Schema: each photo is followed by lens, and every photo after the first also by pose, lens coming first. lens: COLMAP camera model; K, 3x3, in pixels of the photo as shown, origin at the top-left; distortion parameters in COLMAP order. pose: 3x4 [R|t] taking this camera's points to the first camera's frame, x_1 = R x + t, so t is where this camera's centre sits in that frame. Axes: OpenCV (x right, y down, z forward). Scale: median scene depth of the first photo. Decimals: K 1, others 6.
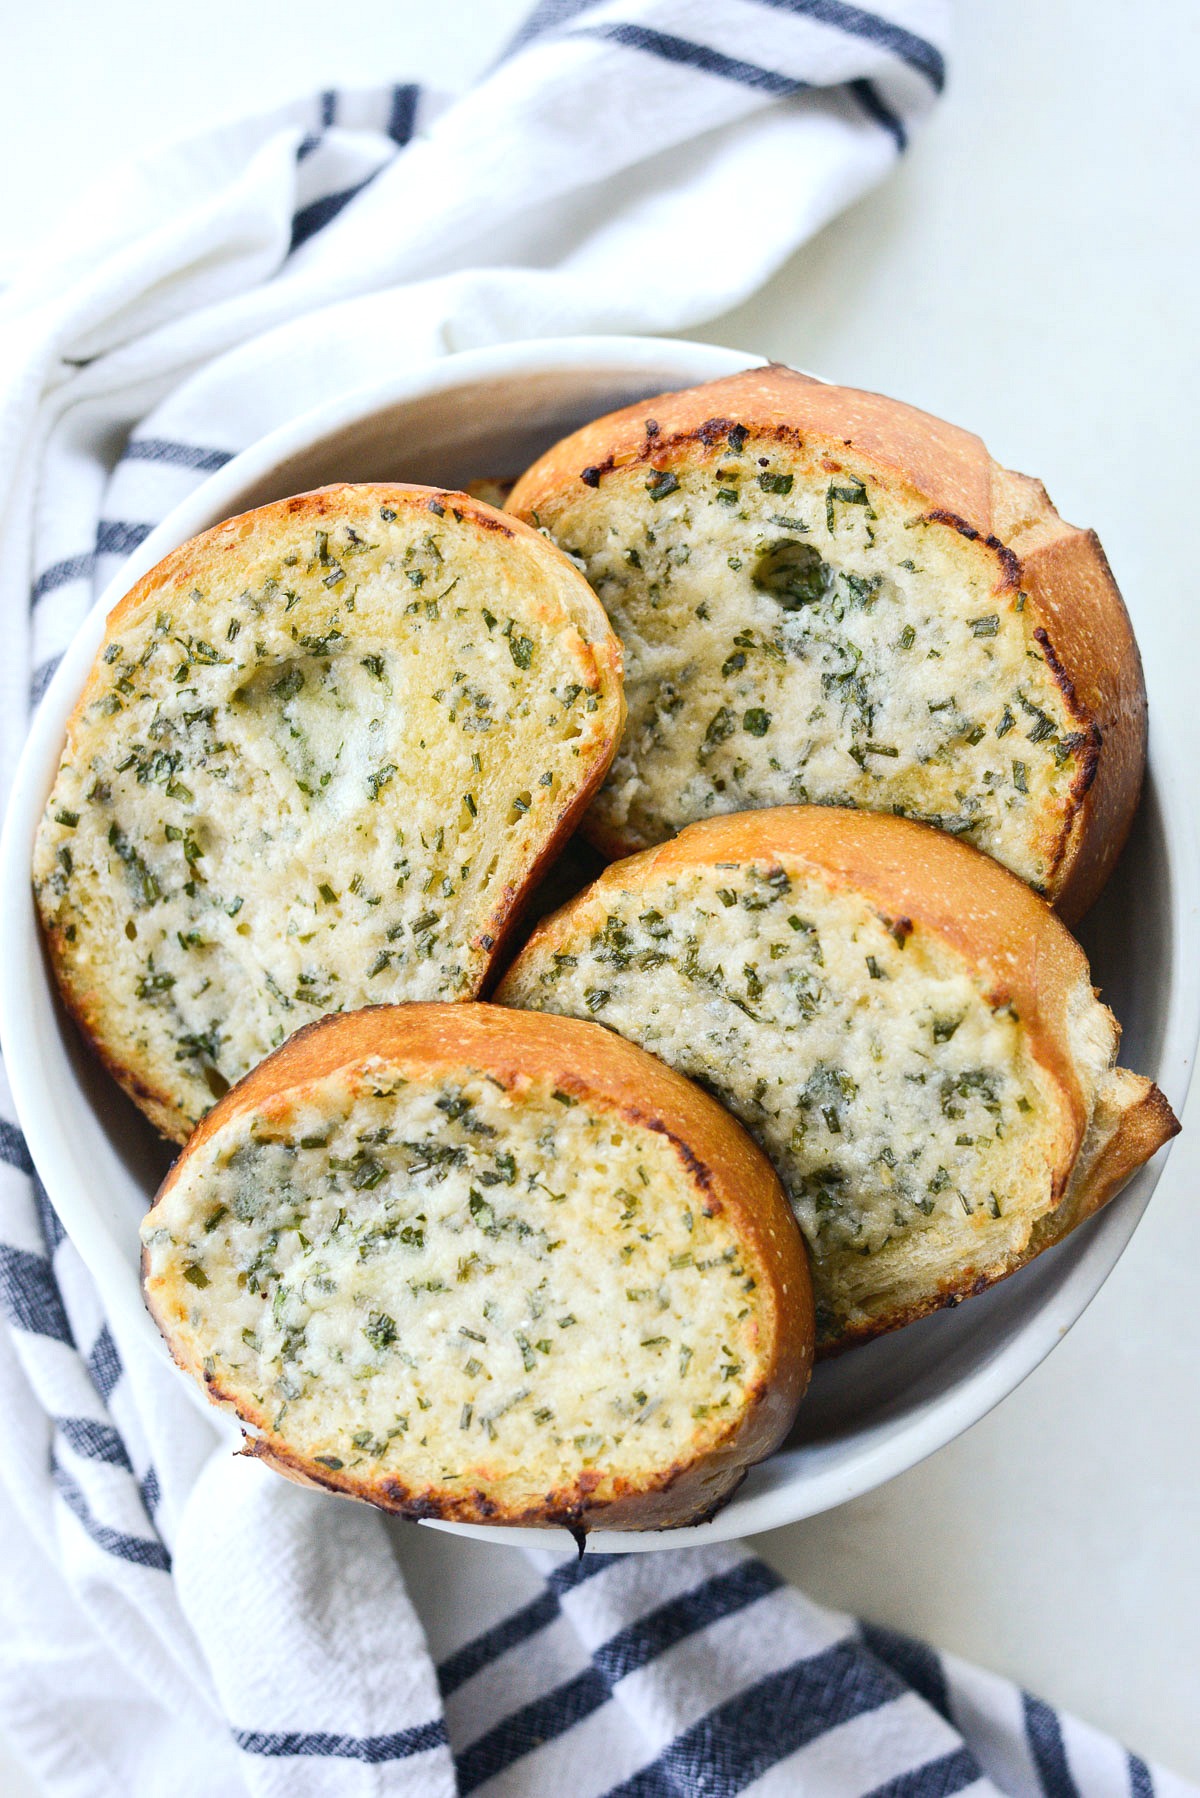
lens RADIAL K [[2925.5, 0, 594.0], [0, 2925.5, 892.9], [0, 0, 1]] dist [-0.137770, 0.000000]
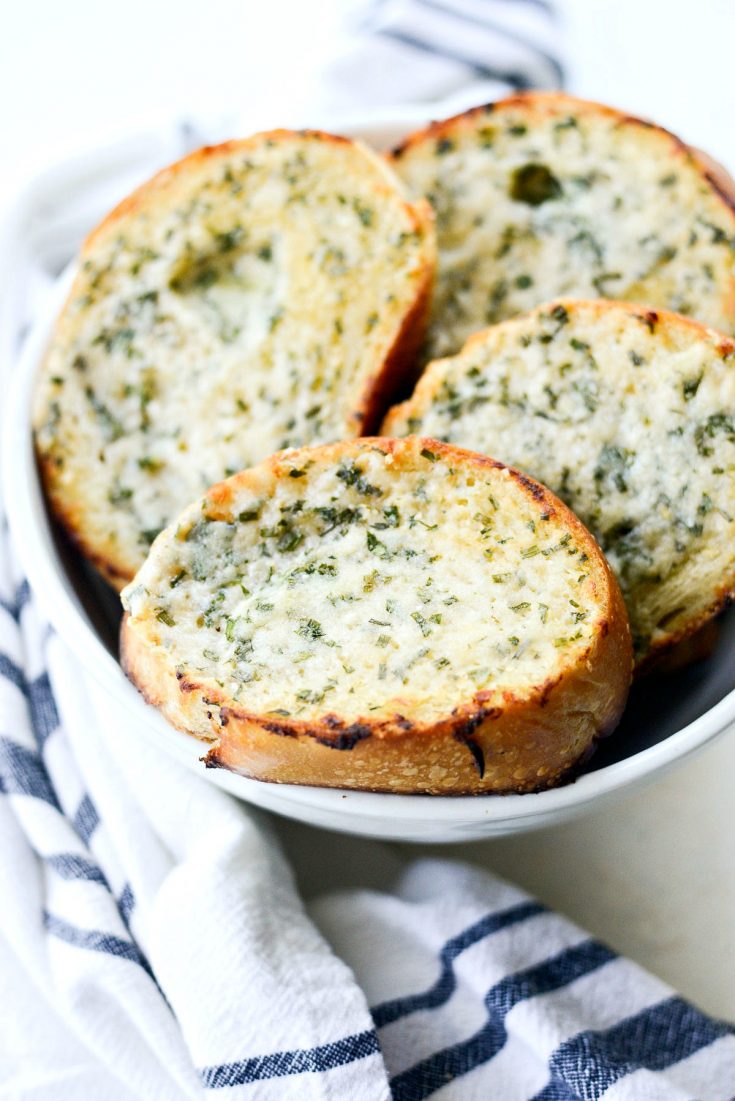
lens RADIAL K [[1791.4, 0, 370.1], [0, 1791.4, 551.1], [0, 0, 1]] dist [-0.137770, 0.000000]
pose [[0.995012, -0.077949, 0.062248, -0.090571], [0.097037, 0.900986, -0.422857, 0.447546], [-0.023123, 0.426788, 0.904056, 0.245239]]
